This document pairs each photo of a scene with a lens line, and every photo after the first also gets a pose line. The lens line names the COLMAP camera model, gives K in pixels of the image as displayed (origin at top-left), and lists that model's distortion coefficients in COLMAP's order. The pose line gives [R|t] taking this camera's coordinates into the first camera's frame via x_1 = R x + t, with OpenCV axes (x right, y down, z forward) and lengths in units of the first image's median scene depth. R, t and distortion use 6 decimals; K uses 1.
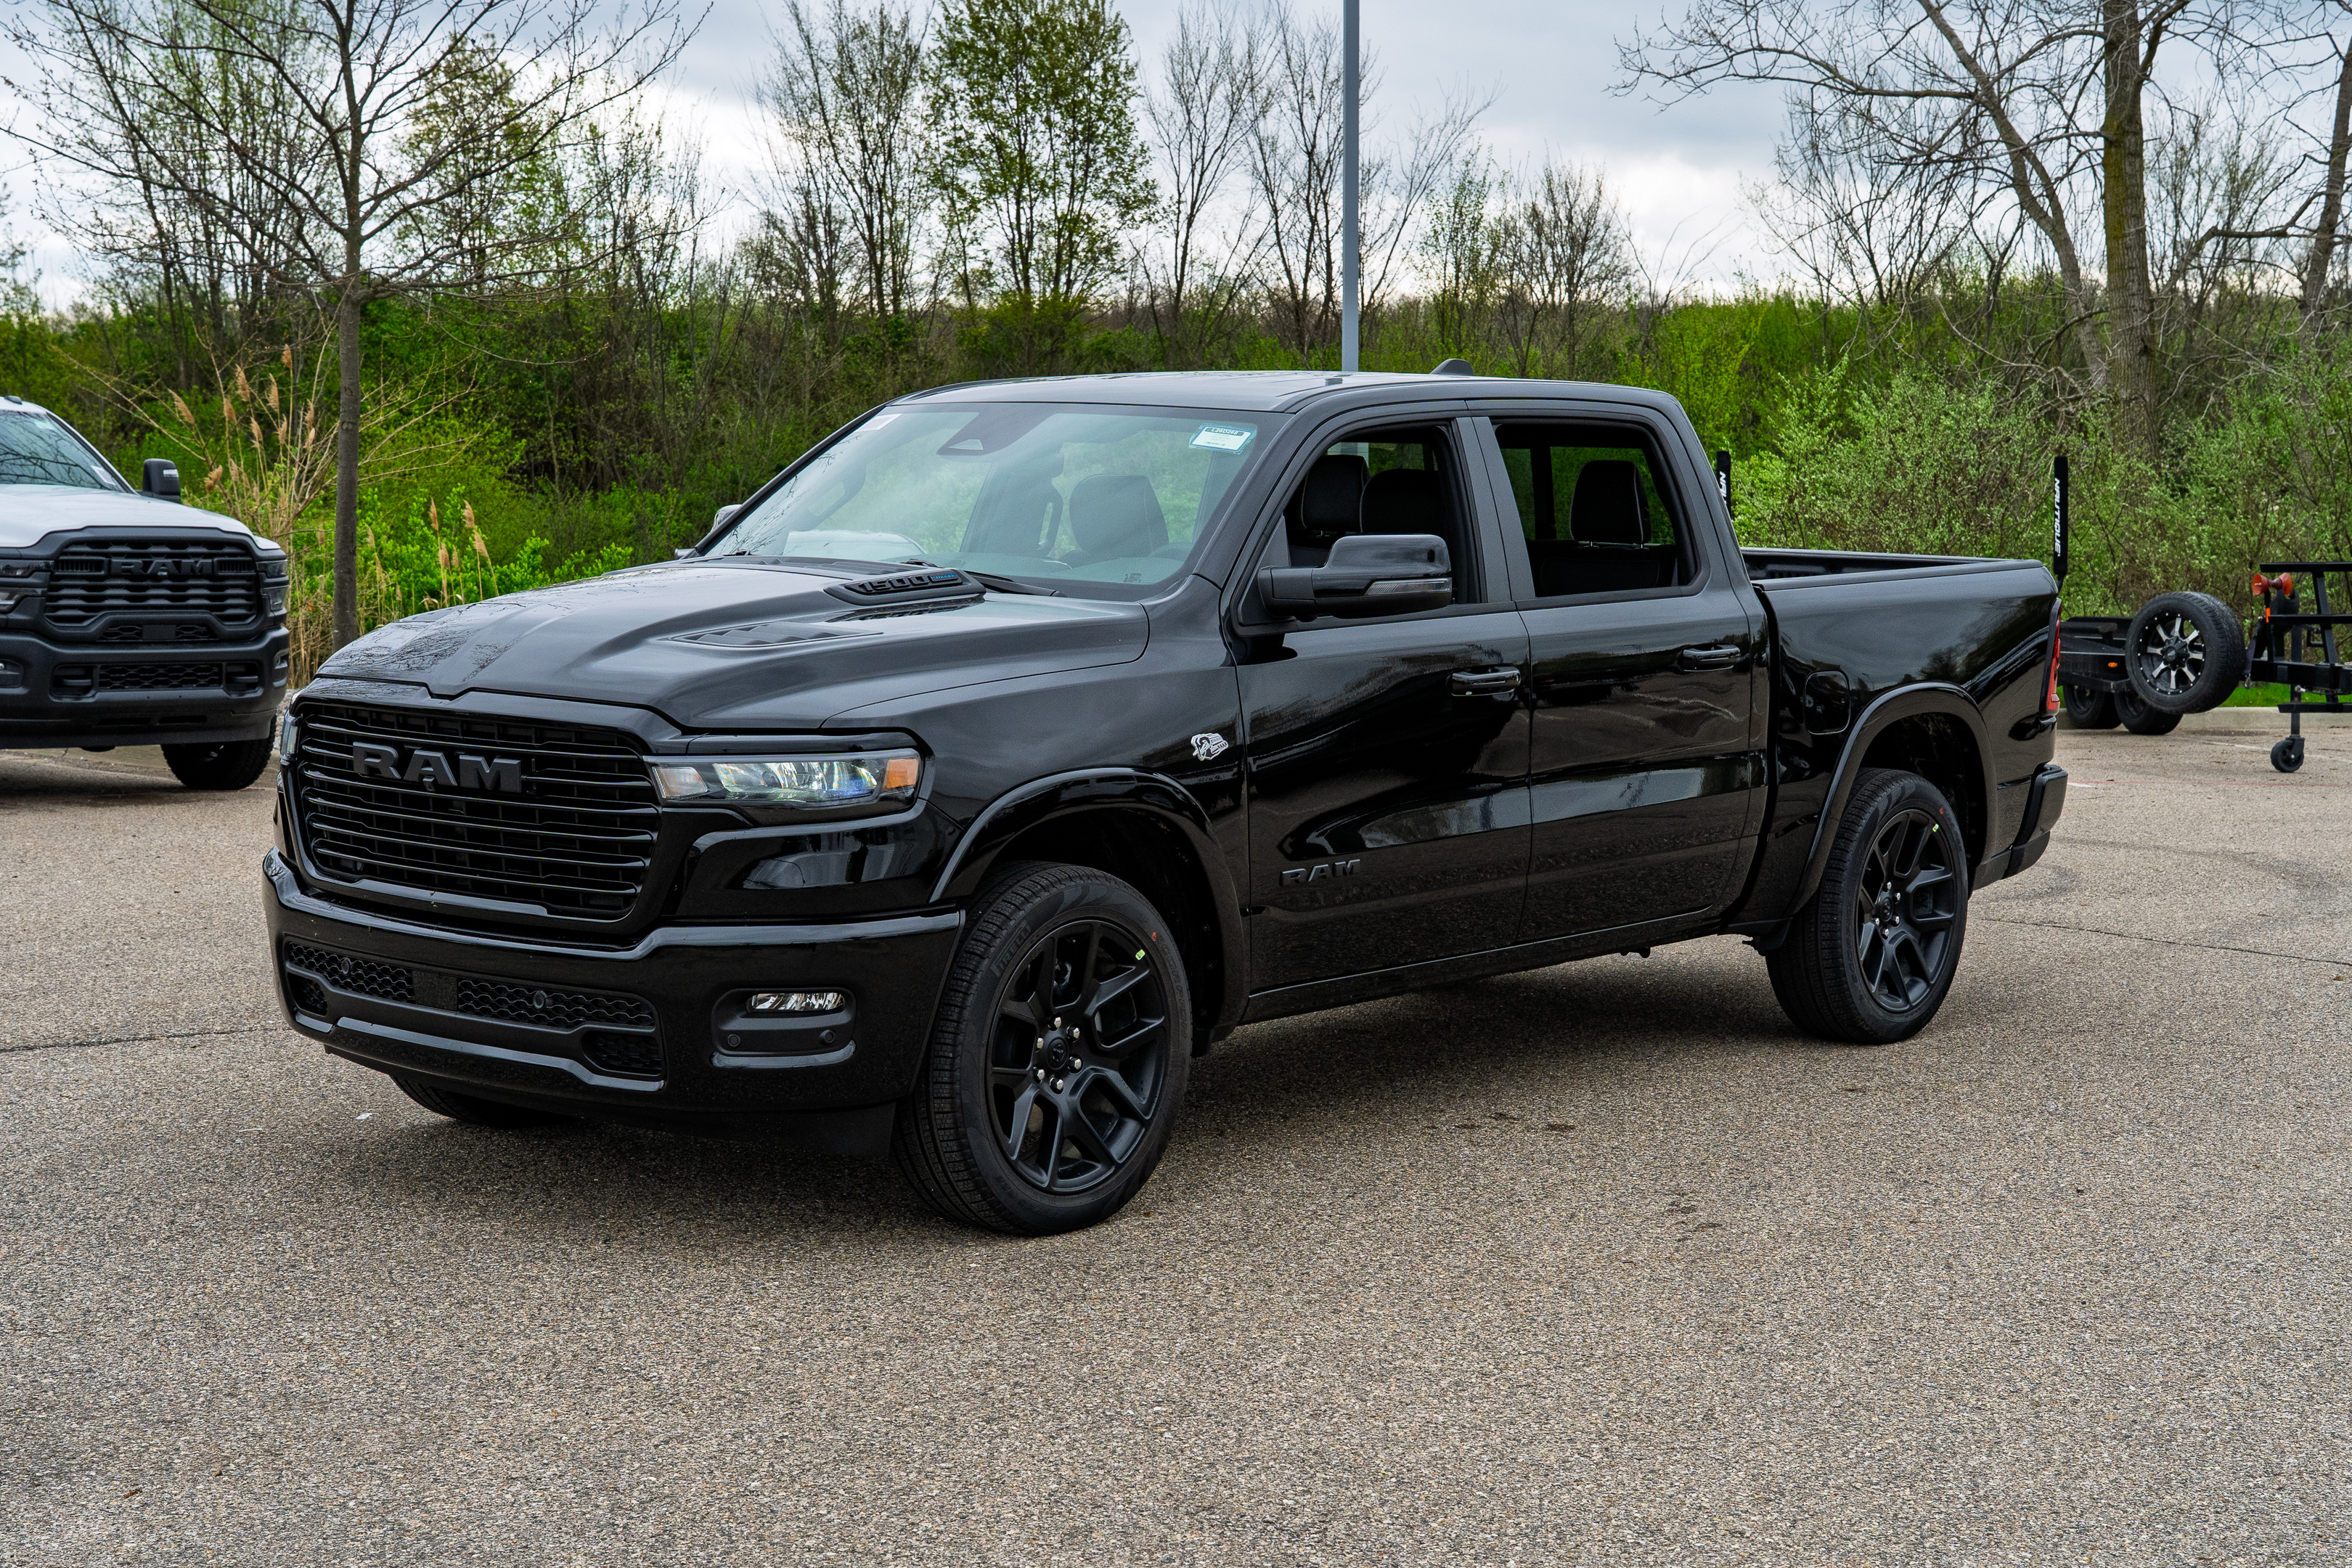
lens RADIAL K [[3483.9, 0, 1176.0], [0, 3483.9, 784.0], [0, 0, 1]] dist [0.001725, 0.005221]
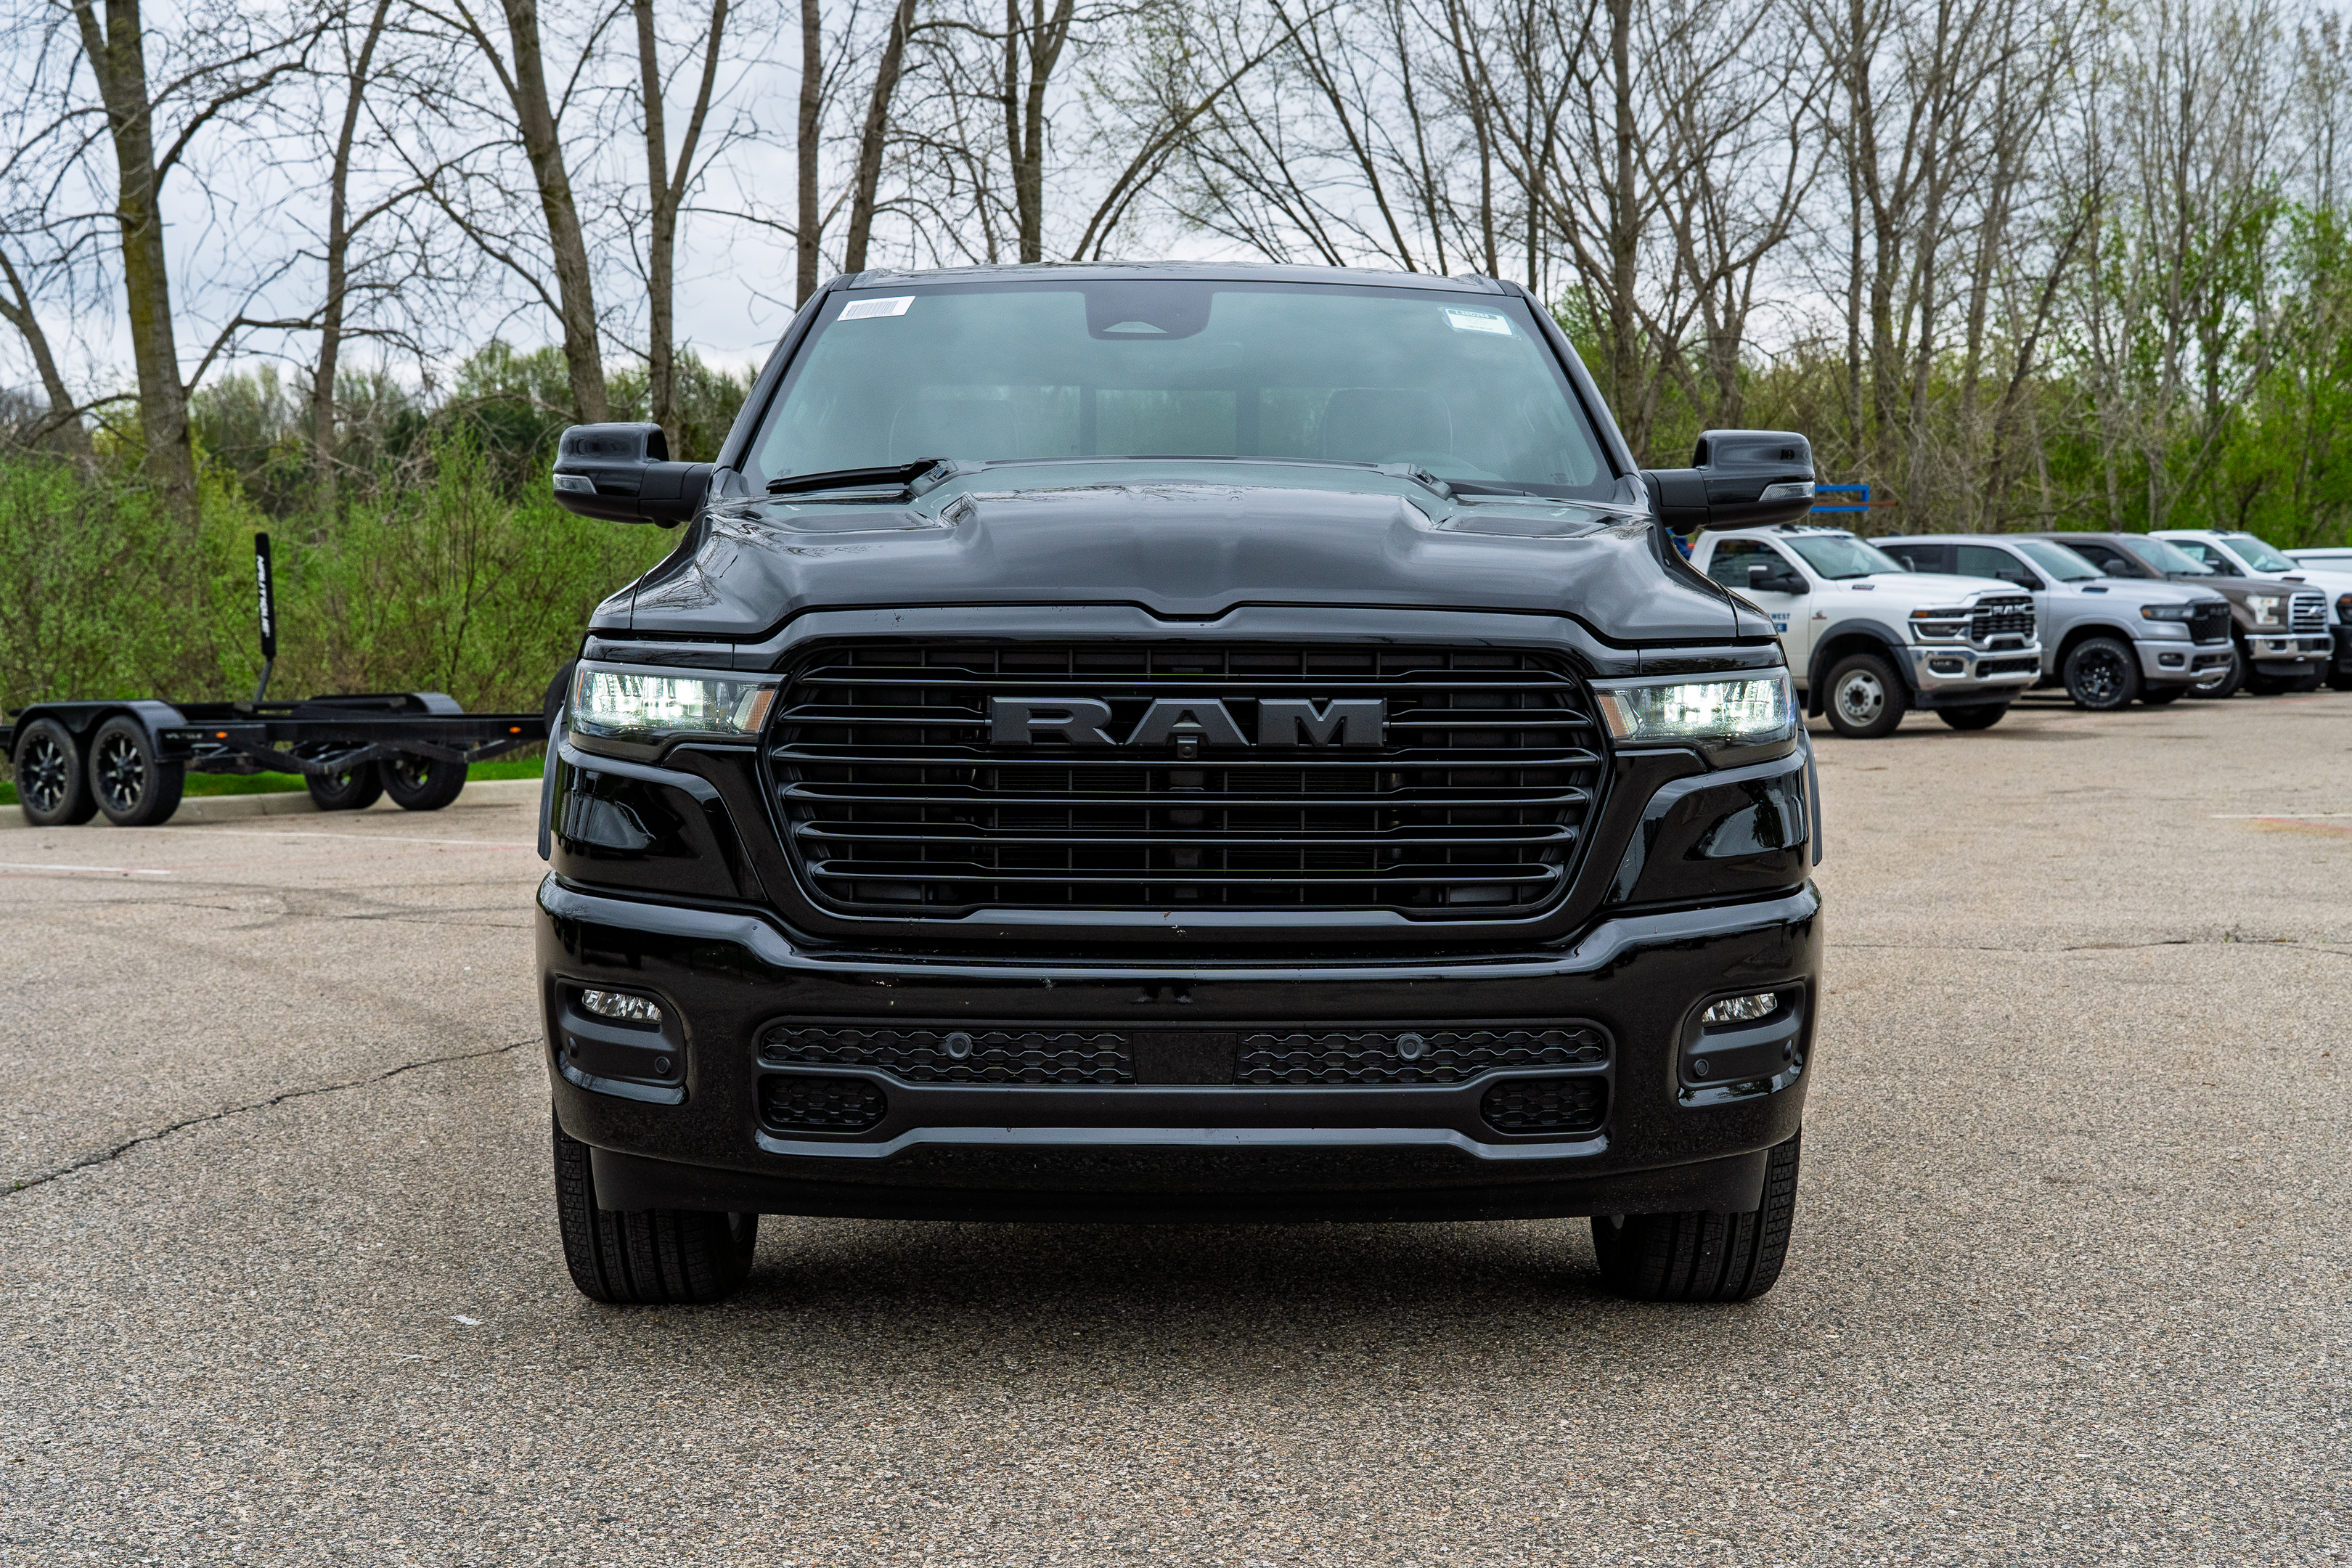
lens RADIAL K [[3378.3, 0, 1197.1], [0, 3378.3, 791.6], [0, 0, 1]] dist [0.003405, 0.072673]
pose [[0.770028, -0.050923, 0.635974, -0.195020], [0.072210, 0.997361, -0.007571, 0.004190], [-0.633910, 0.051754, 0.771673, 0.155856]]
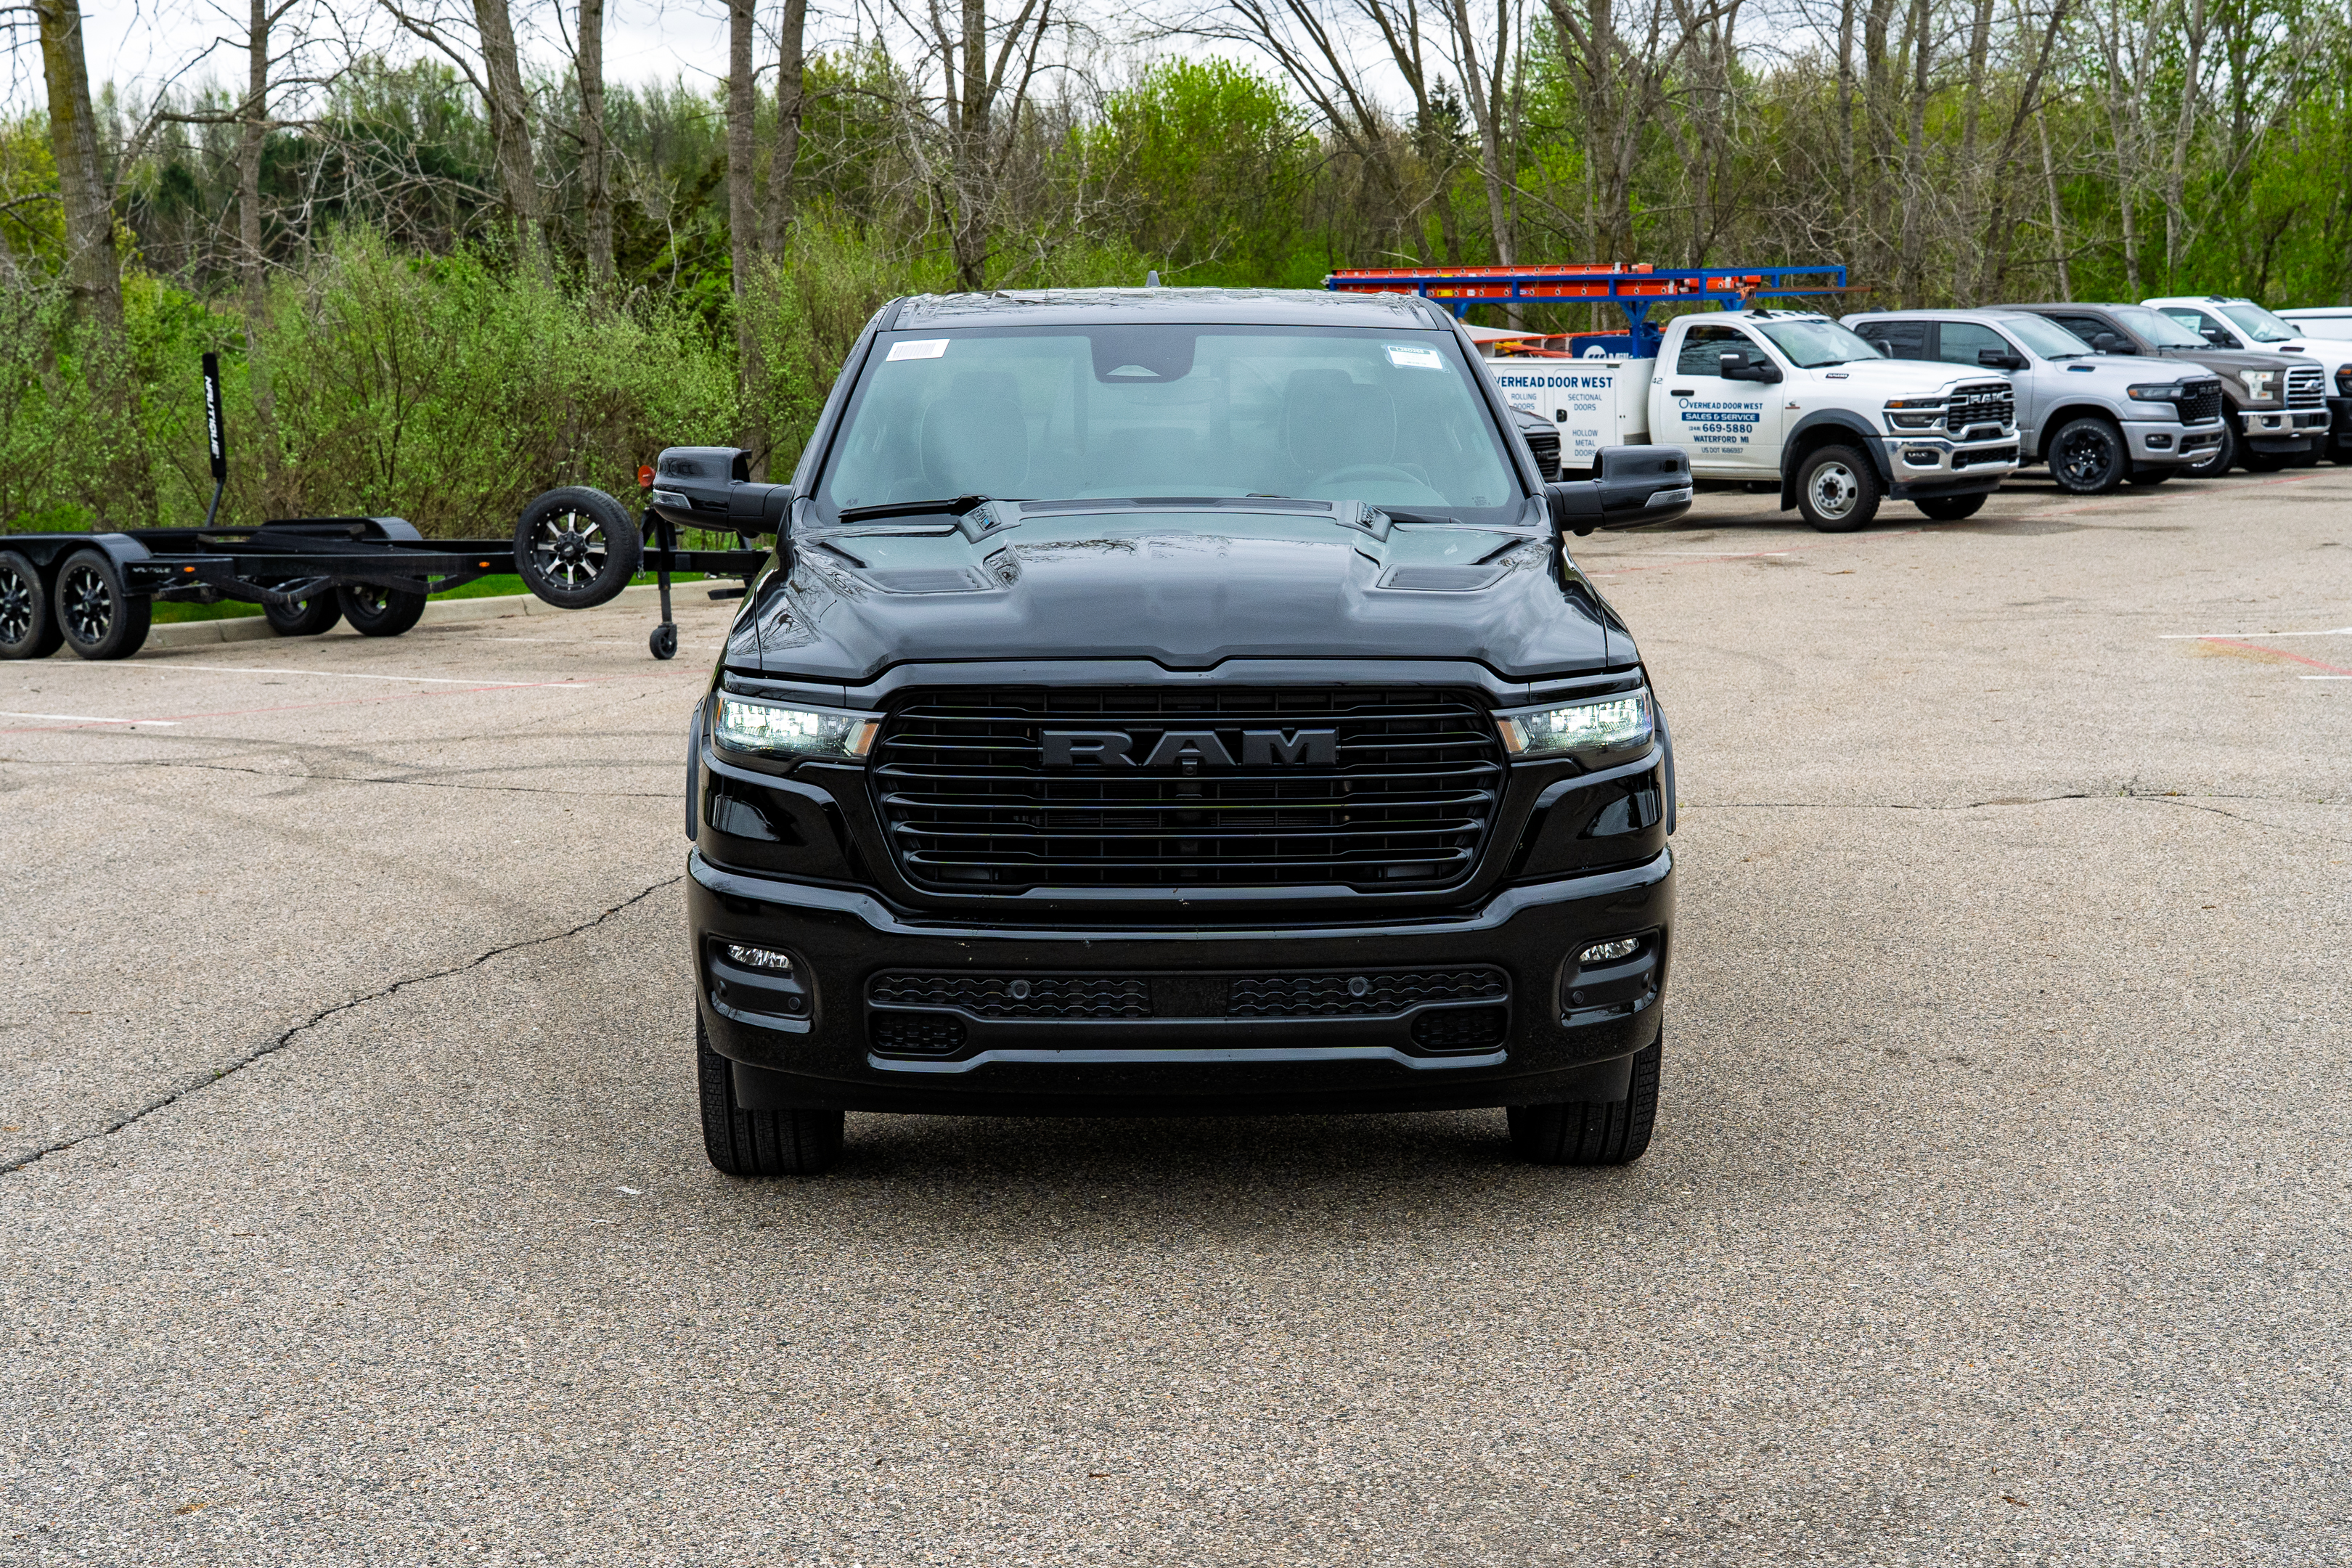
lens RADIAL K [[3631.5, 0, 1176.0], [0, 3631.5, 784.0], [0, 0, 1]] dist [0.014679, -0.062506]
pose [[0.764532, -0.098581, 0.637003, -0.252466], [0.081319, 0.995091, 0.056398, -0.015094], [-0.639436, 0.008683, 0.768795, 0.089847]]
